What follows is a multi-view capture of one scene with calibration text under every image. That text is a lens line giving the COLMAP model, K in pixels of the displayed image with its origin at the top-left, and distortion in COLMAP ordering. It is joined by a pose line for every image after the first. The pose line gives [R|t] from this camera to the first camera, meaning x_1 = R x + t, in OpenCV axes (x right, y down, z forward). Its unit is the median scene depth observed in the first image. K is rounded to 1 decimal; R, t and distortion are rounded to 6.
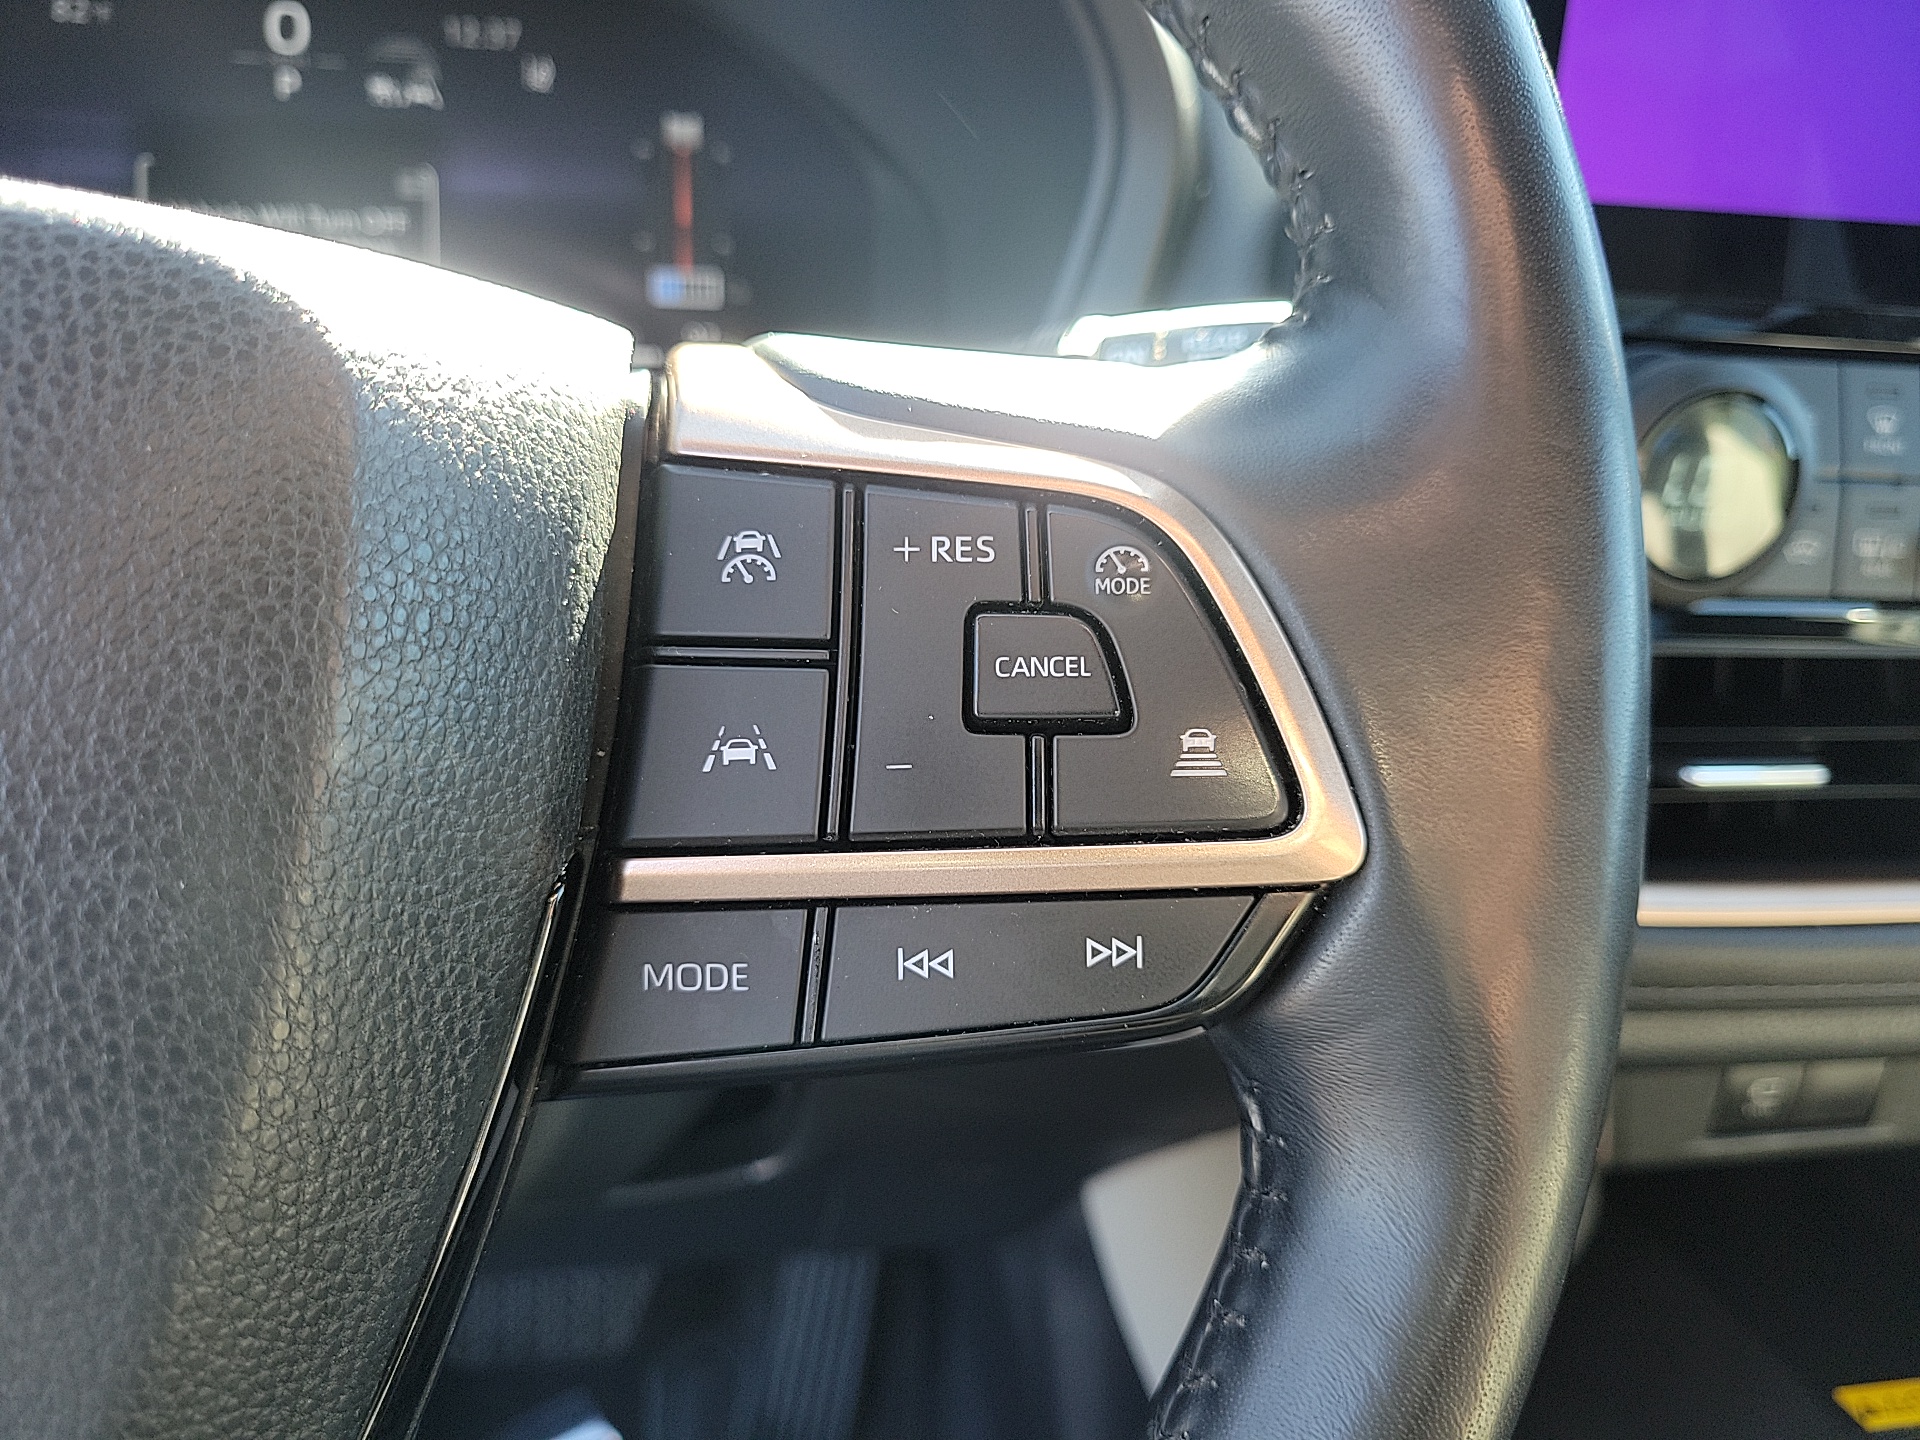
lens RADIAL K [[1538.6, 0, 960.0], [0, 1538.6, 720.0], [0, 0, 1]] dist [-0.007287, -0.005894]
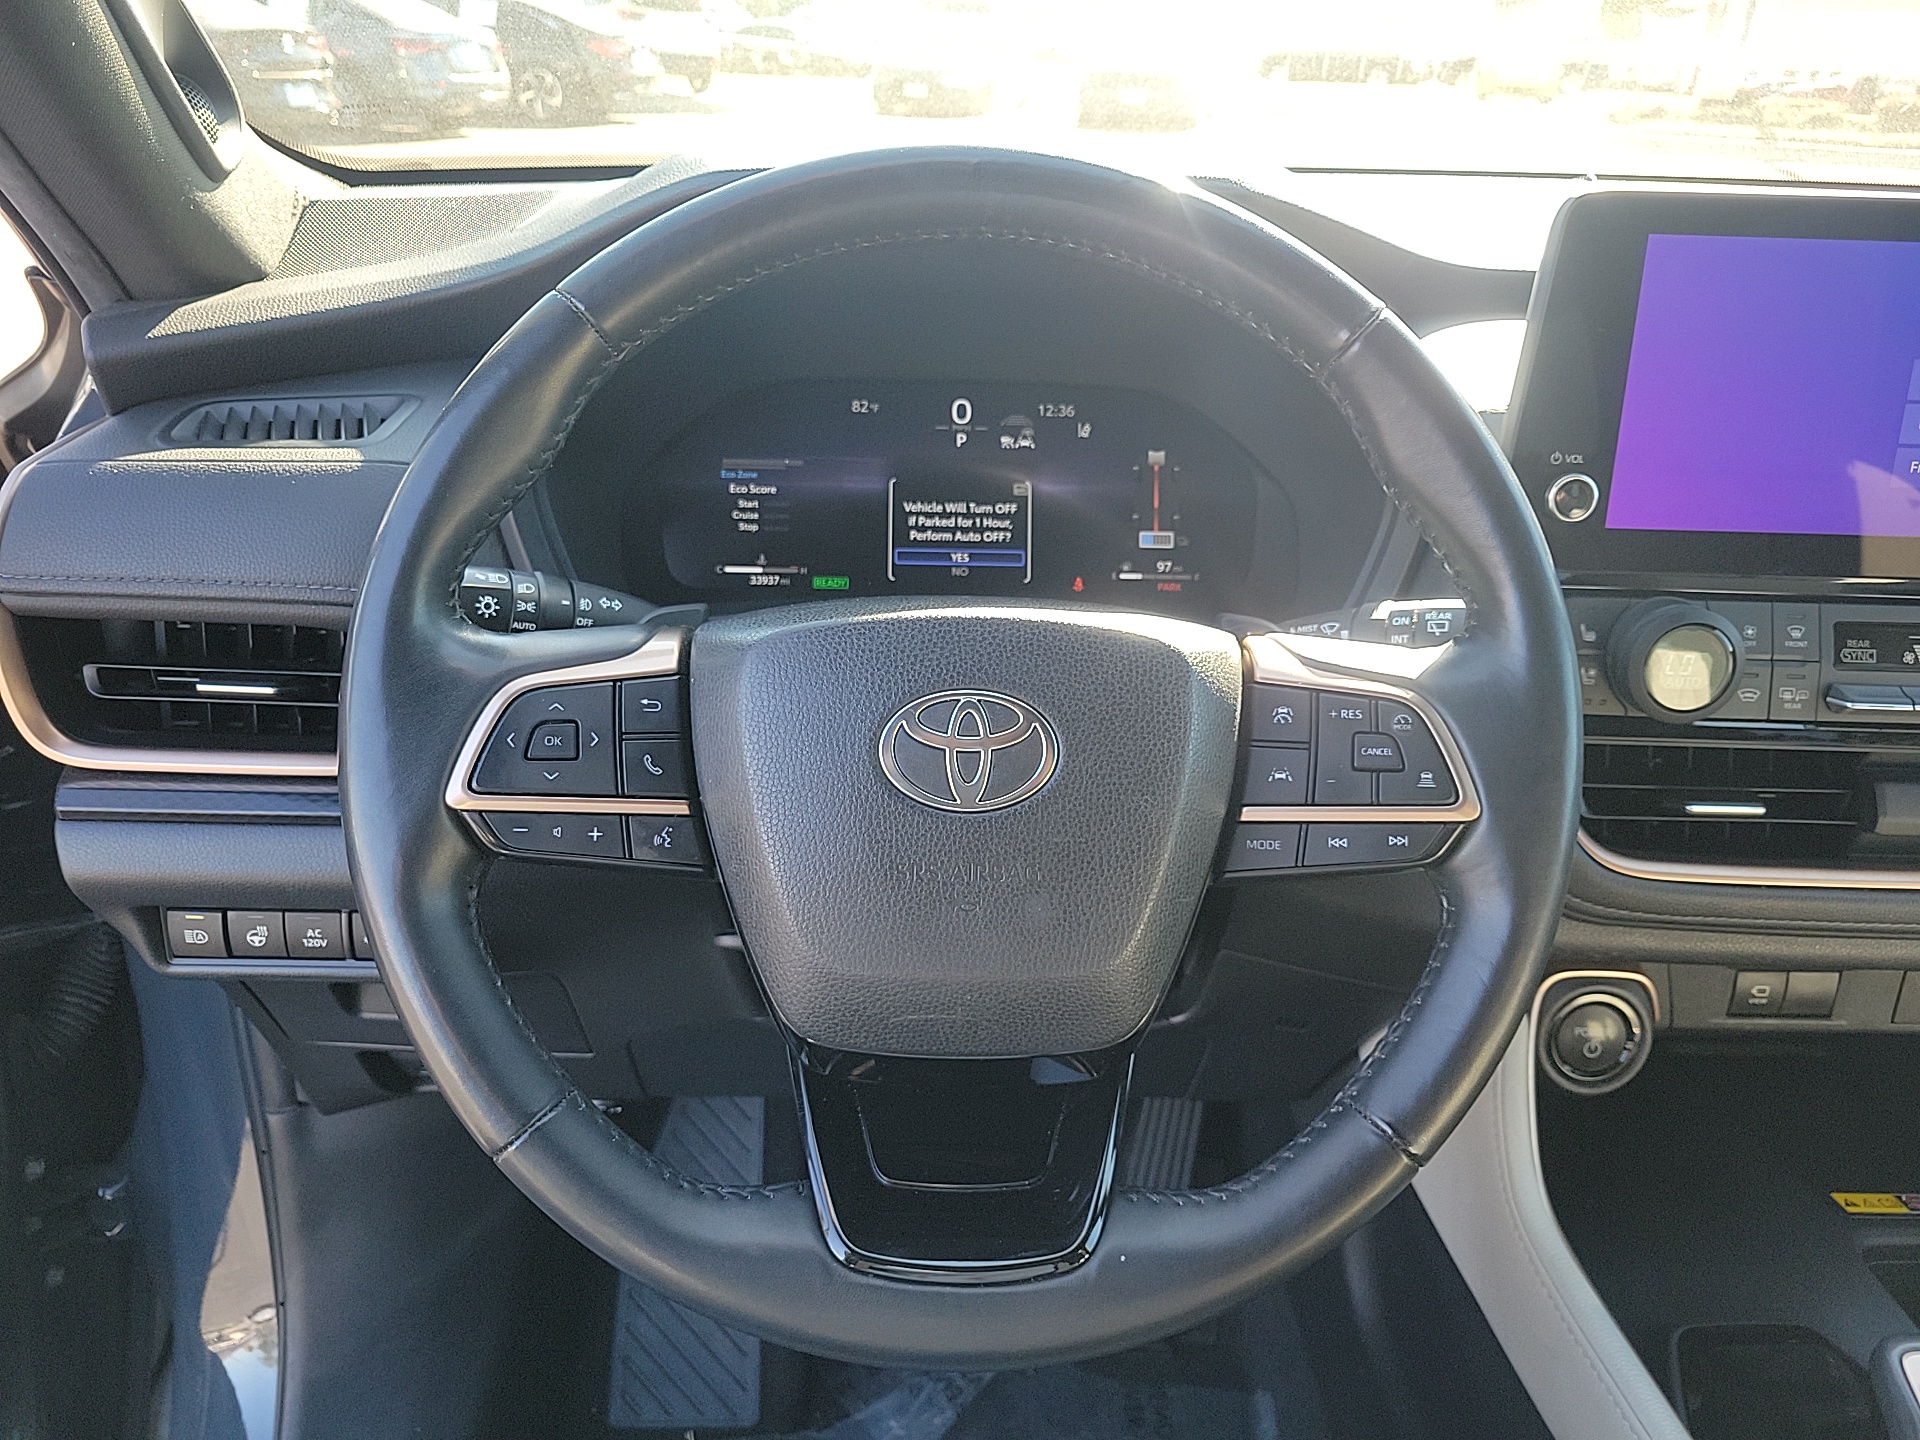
lens RADIAL K [[1495.1, 0, 960.0], [0, 1495.1, 720.0], [0, 0, 1]] dist [0.006086, 0.005105]
pose [[0.986782, 0.022683, -0.160456, -0.291196], [-0.028554, 0.999001, -0.034378, 0.030398], [0.159516, 0.038505, 0.986444, -2.121430]]
